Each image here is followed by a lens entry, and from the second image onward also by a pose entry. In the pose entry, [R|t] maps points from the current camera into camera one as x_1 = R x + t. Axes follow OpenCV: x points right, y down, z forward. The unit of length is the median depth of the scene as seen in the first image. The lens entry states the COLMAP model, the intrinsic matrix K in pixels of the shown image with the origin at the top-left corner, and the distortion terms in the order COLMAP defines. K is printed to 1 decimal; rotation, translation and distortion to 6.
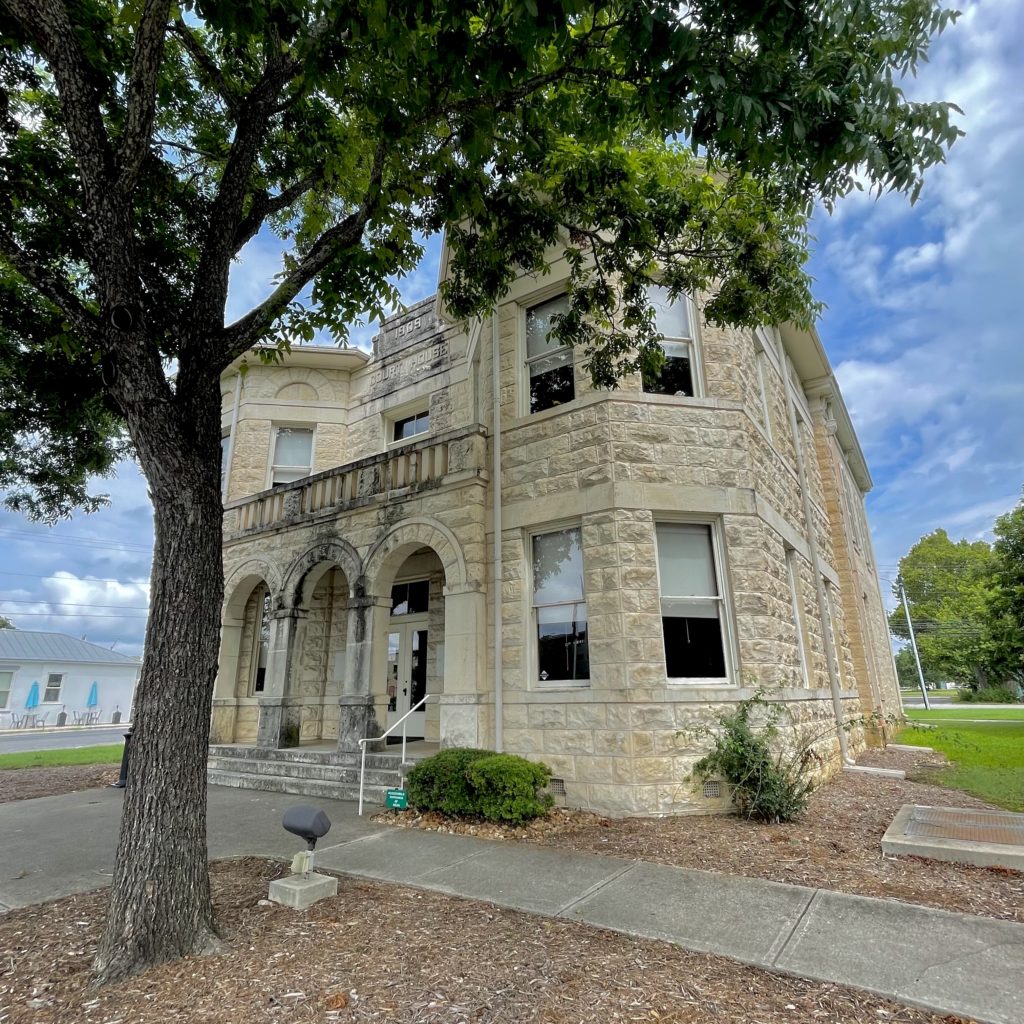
lens RADIAL K [[592.3, 0, 512.7], [0, 592.3, 510.4], [0, 0, 1]] dist [0.000713, 0.000021]
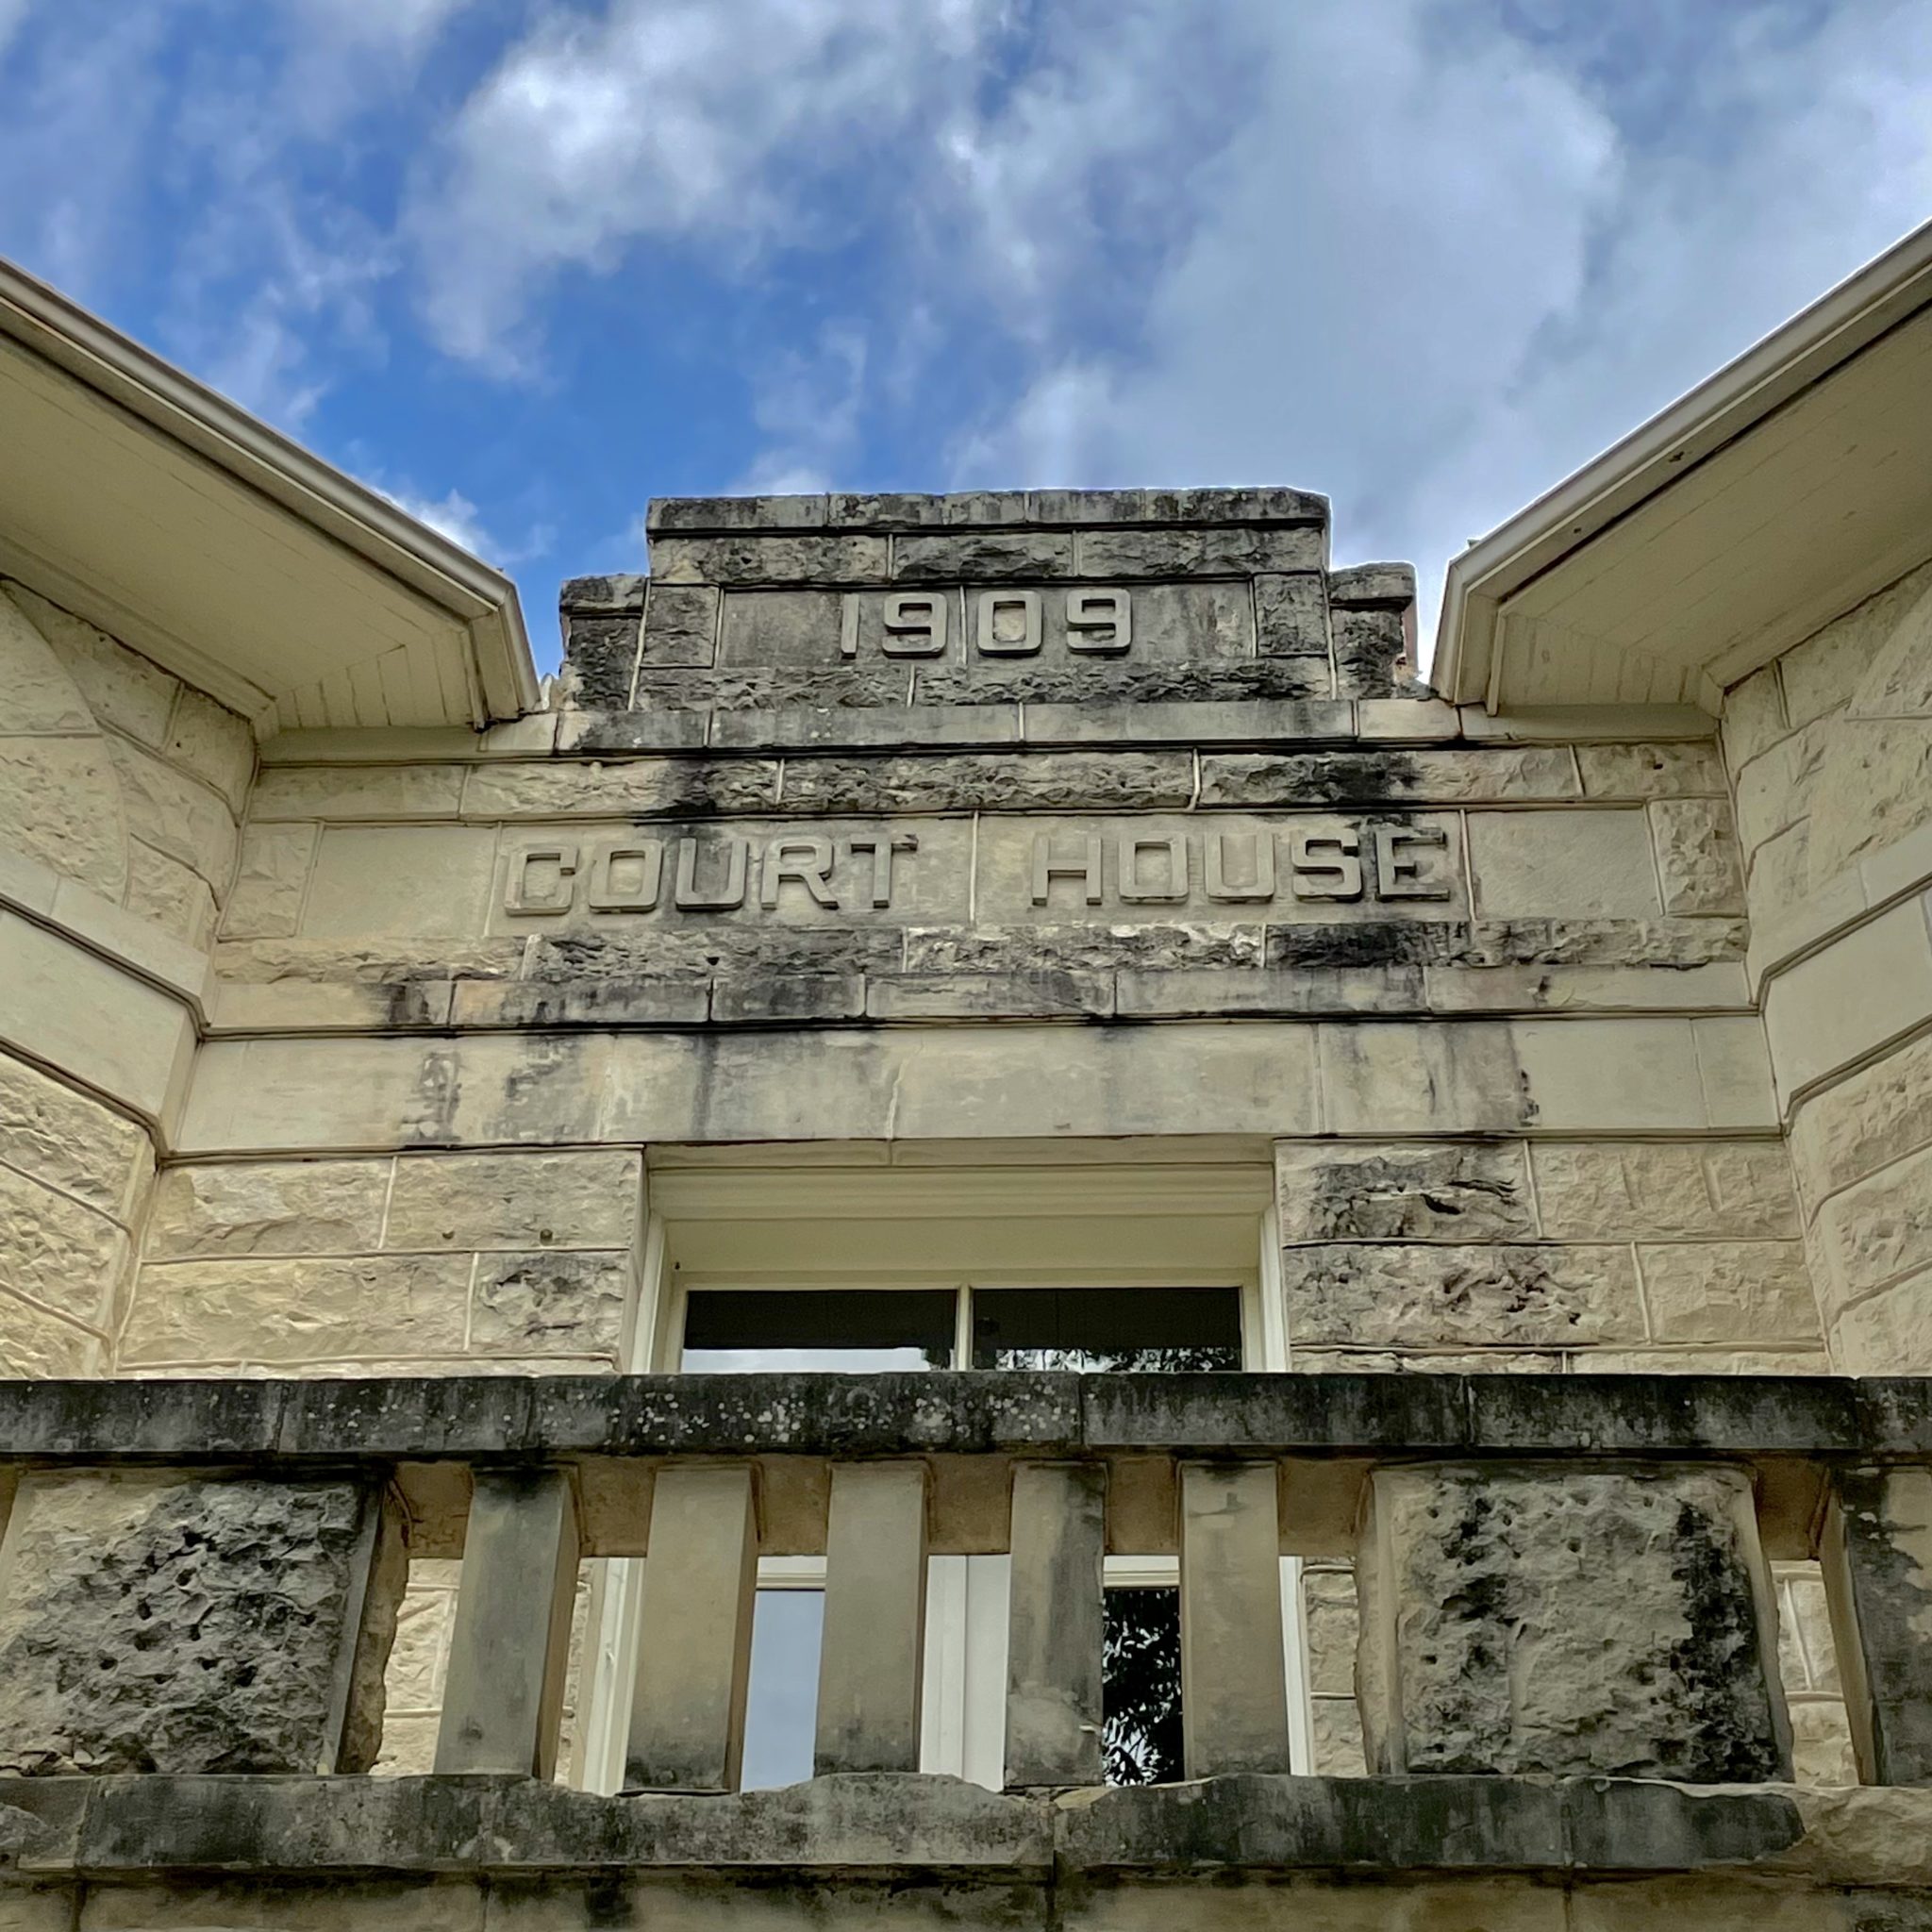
lens RADIAL K [[3598.1, 0, 972.8], [0, 3598.1, 970.7], [0, 0, 1]] dist [0.126853, 0.000000]
pose [[0.839502, 0.400661, 0.367025, -0.446396], [-0.184360, 0.845444, -0.501235, 0.122068], [-0.511125, 0.353123, 0.783617, 0.492499]]
